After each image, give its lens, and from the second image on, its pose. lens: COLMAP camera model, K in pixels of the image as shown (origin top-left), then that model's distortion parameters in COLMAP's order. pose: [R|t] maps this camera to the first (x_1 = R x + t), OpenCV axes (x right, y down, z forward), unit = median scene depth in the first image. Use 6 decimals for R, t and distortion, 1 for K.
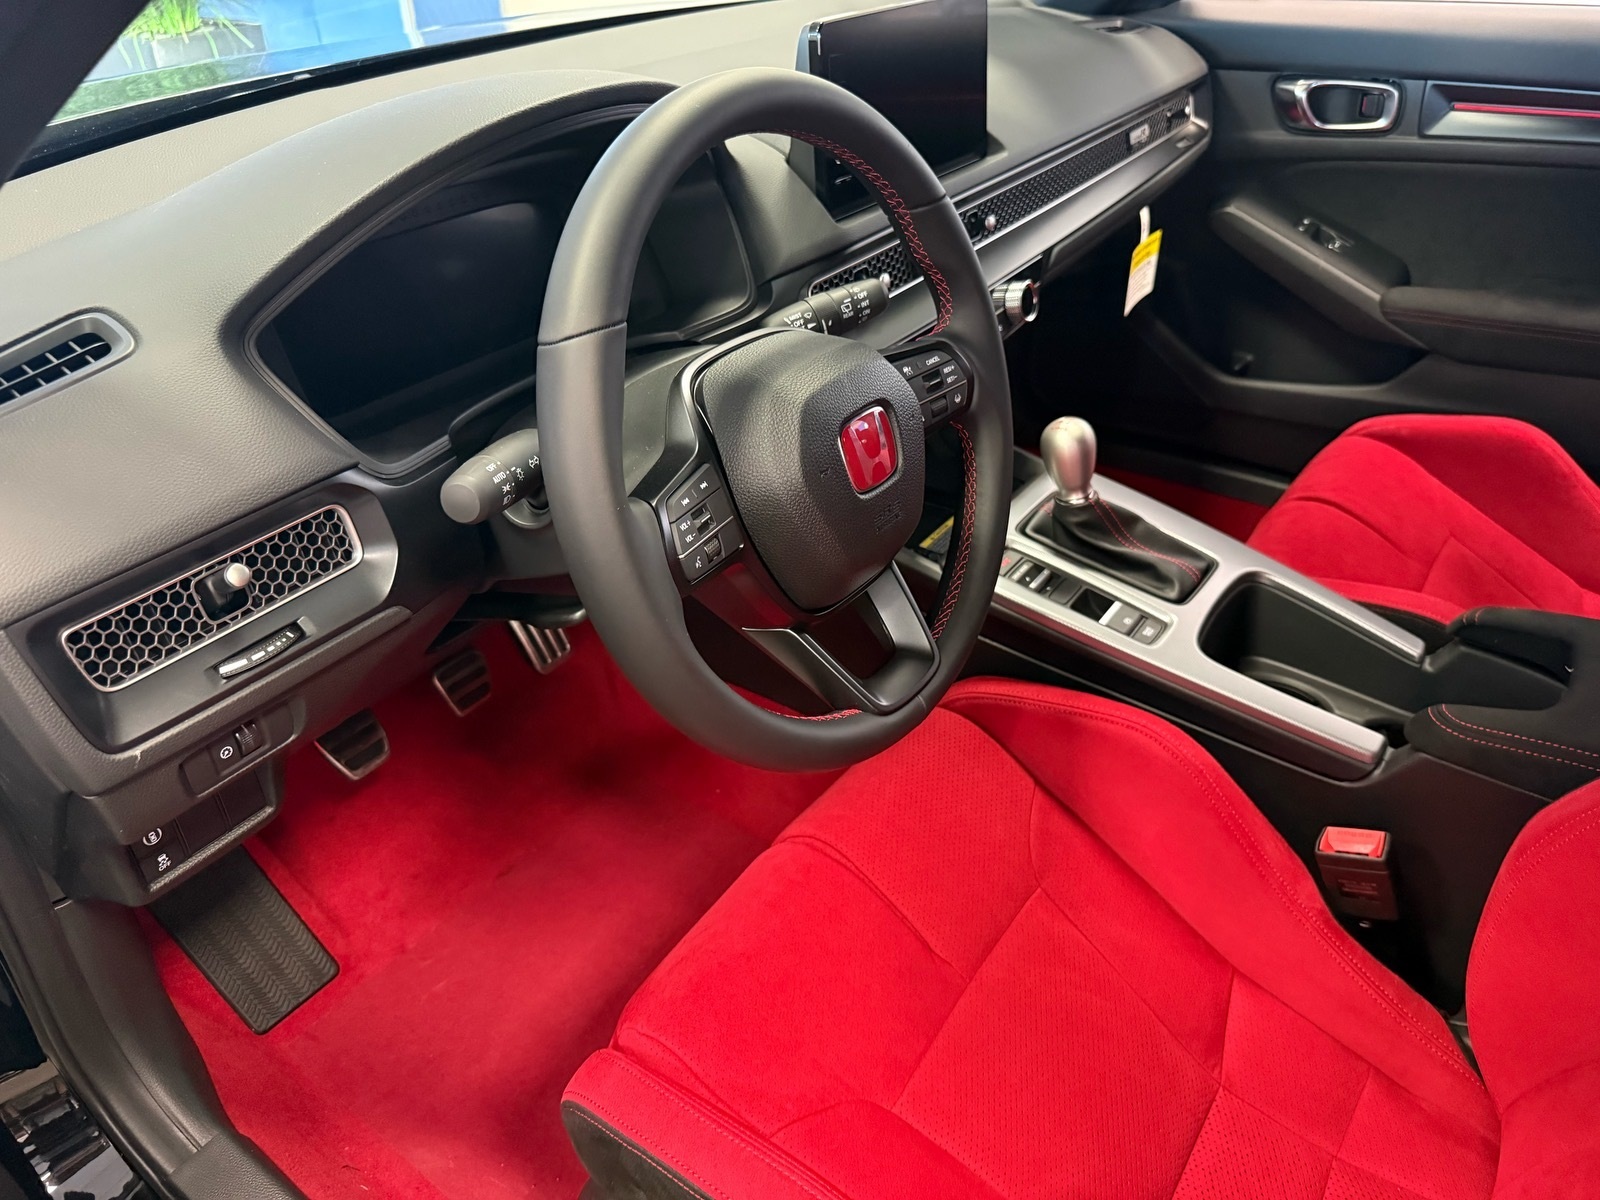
lens RADIAL K [[1153.4, 0, 785.6], [0, 1153.4, 602.5], [0, 0, 1]] dist [0.033578, -0.058280]
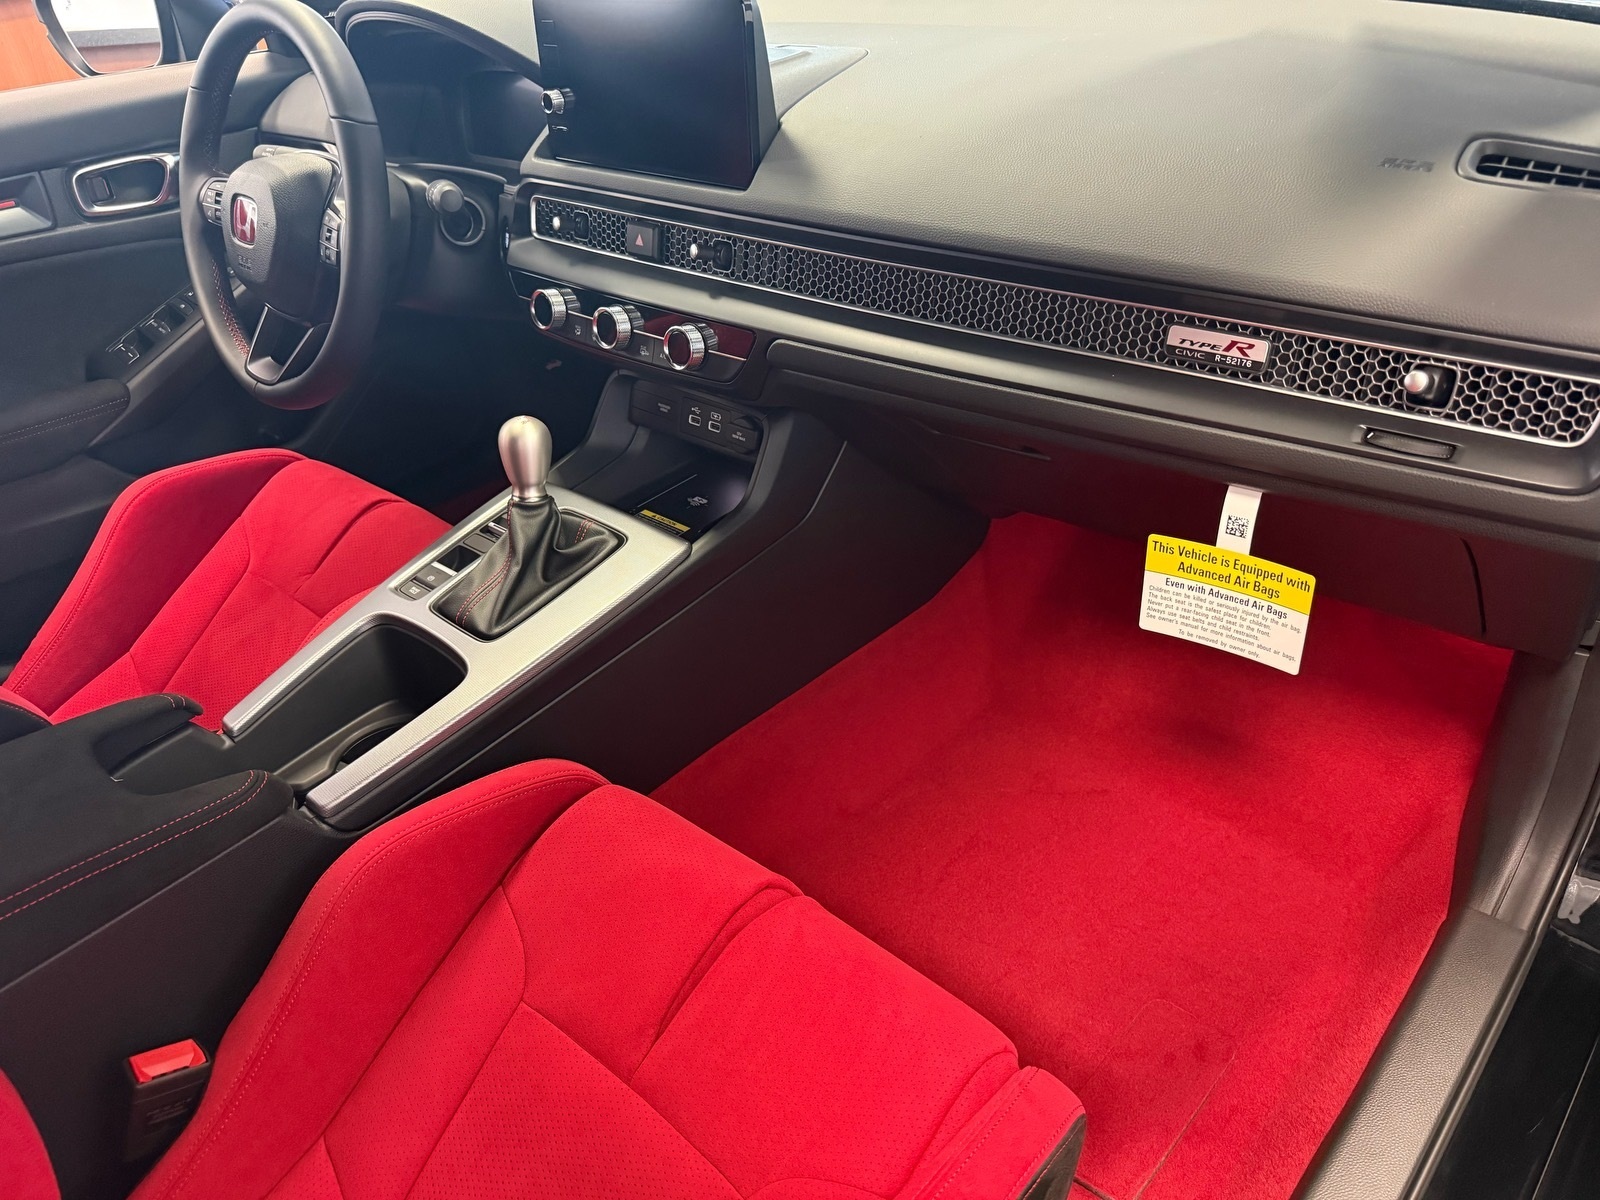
lens RADIAL K [[1139.1, 0, 807.4], [0, 1139.1, 615.2], [0, 0, 1]] dist [0.048202, -0.076288]
pose [[-0.107510, 0.579032, -0.808186, 1.233999], [-0.484546, 0.679301, 0.551149, -0.779254], [0.868134, 0.450857, 0.207536, 1.183797]]
